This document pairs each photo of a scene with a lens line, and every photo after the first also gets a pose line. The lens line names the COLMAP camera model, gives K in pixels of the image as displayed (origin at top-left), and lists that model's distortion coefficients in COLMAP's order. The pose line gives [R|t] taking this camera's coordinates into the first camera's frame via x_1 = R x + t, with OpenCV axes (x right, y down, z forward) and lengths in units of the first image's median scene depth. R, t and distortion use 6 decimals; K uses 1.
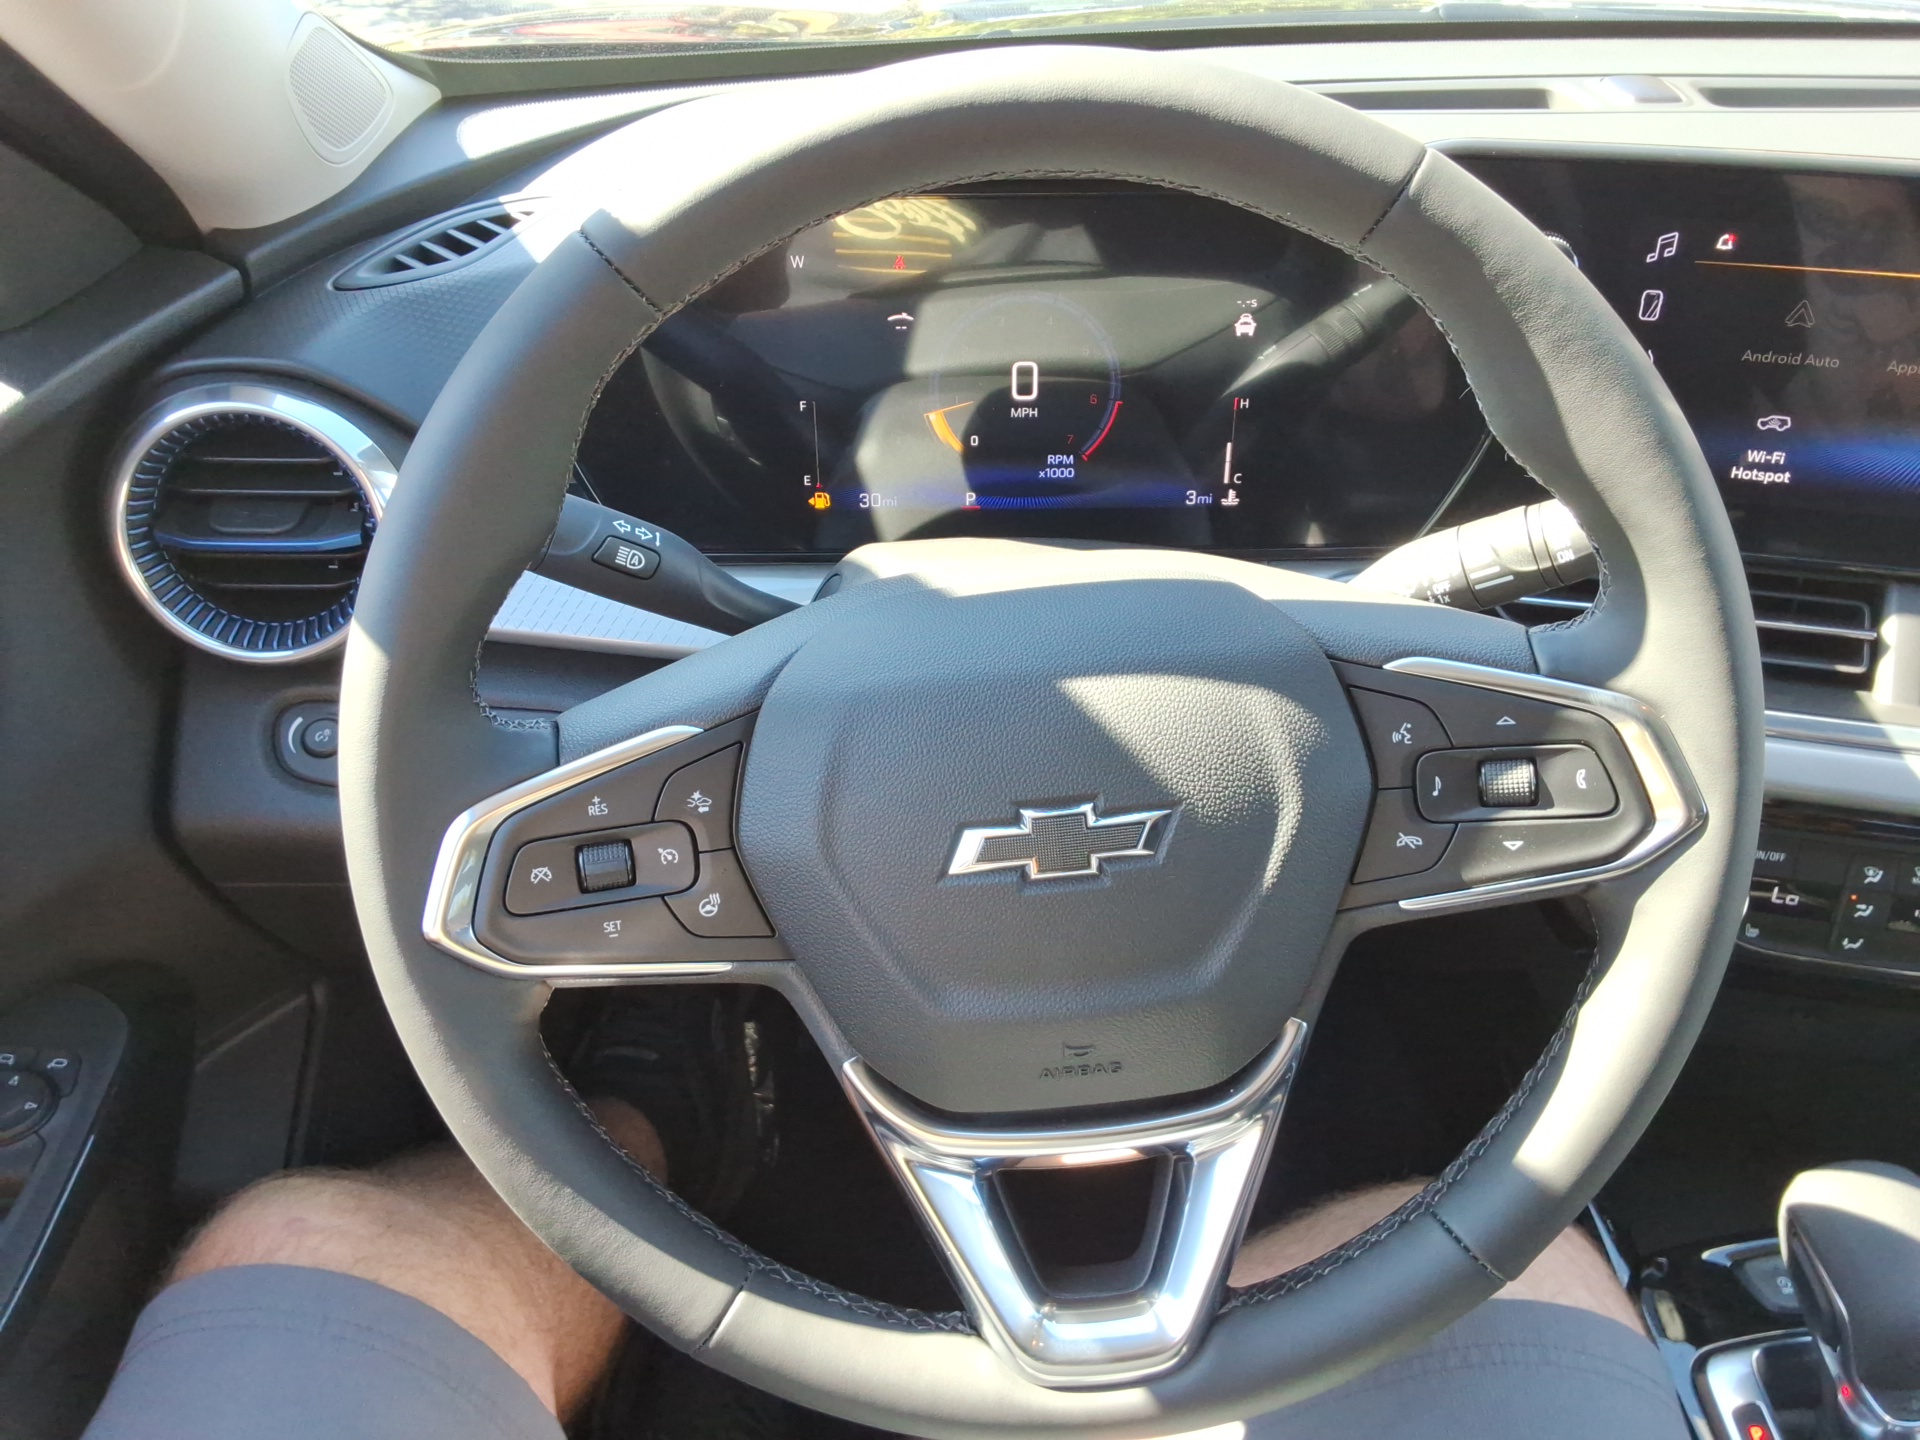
lens RADIAL K [[1547.4, 0, 974.6], [0, 1547.4, 714.0], [0, 0, 1]] dist [0.097670, -0.147668]
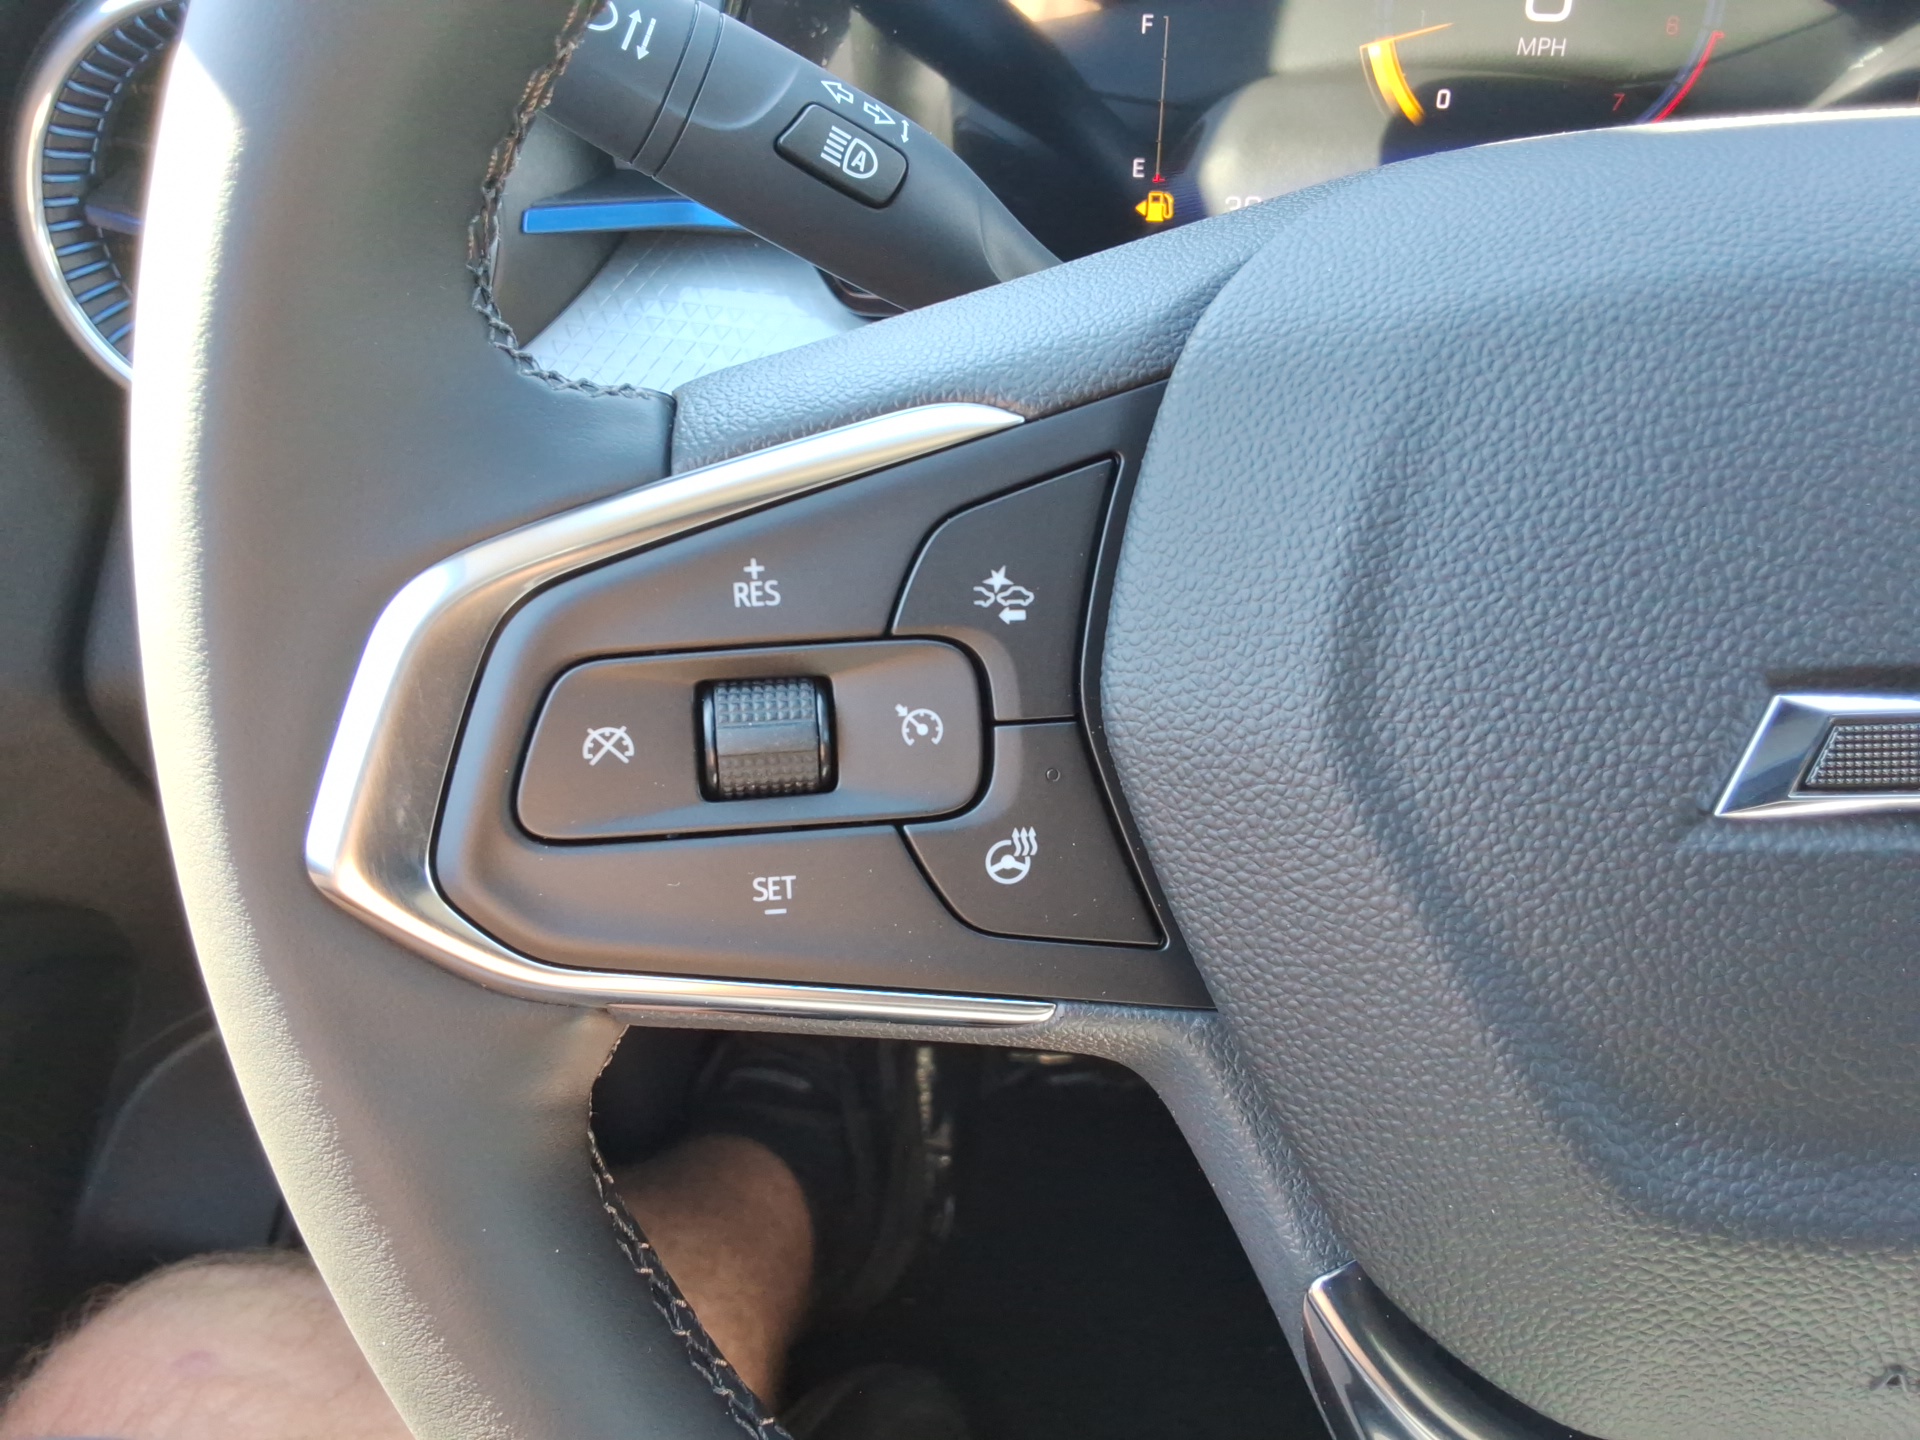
lens RADIAL K [[1509.0, 0, 962.1], [0, 1509.0, 737.5], [0, 0, 1]] dist [0.095696, -0.147579]
pose [[0.992684, 0.070667, -0.097899, -0.123935], [-0.069979, 0.997494, 0.010445, 0.075202], [0.098392, -0.003518, 0.995142, 0.513919]]
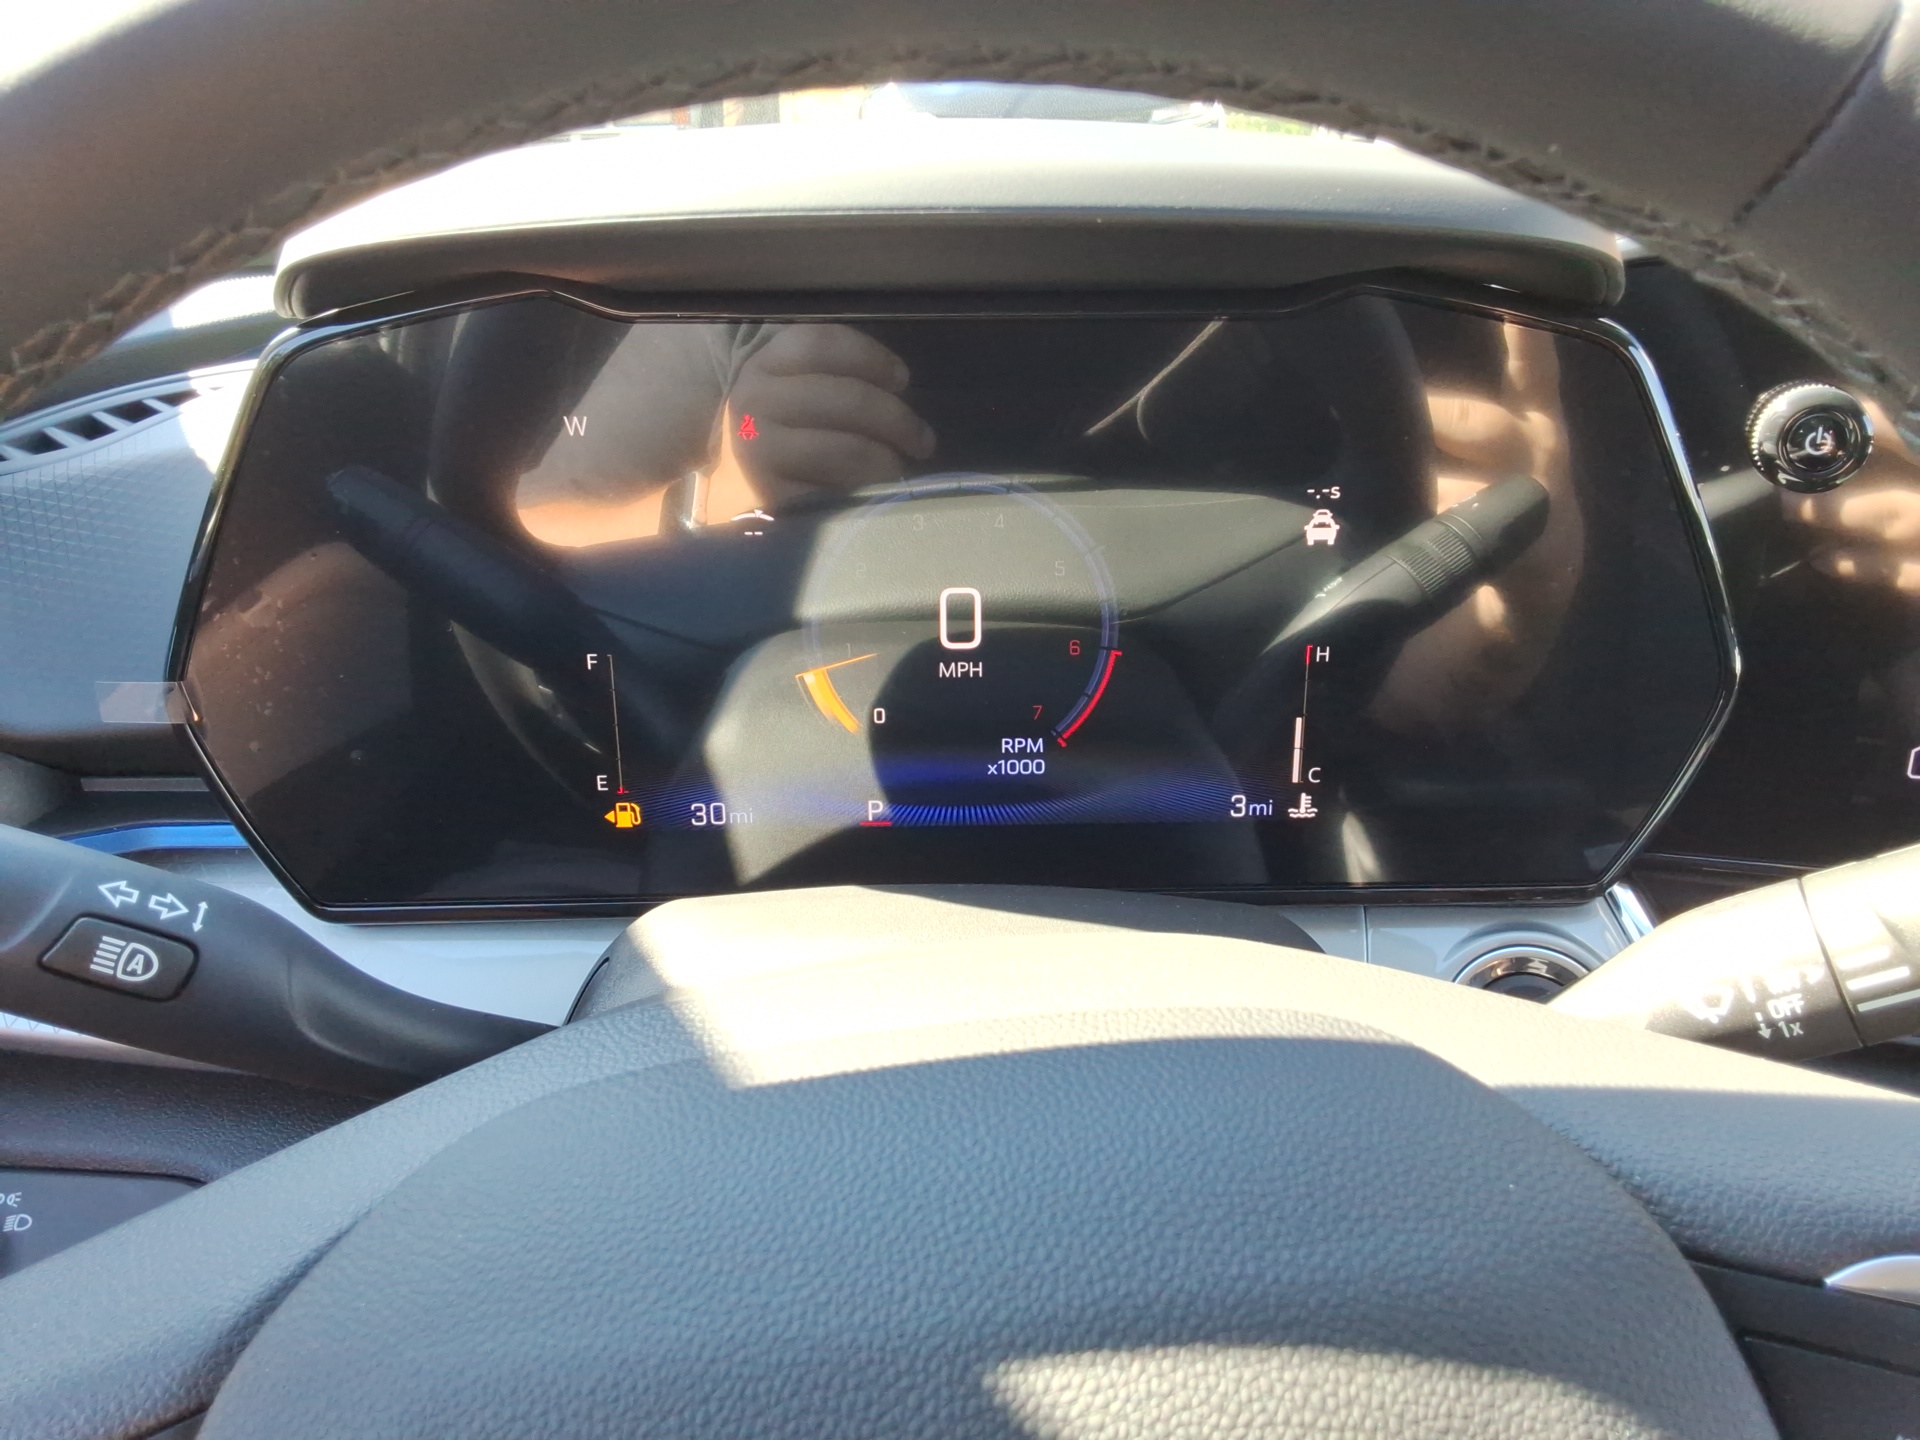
lens RADIAL K [[1509.0, 0, 962.1], [0, 1509.0, 737.5], [0, 0, 1]] dist [0.095696, -0.147579]
pose [[0.999983, -0.005767, -0.000591, 0.039445], [0.005600, 0.987347, -0.158478, -0.090063], [0.001497, 0.158472, 0.987362, 0.509558]]
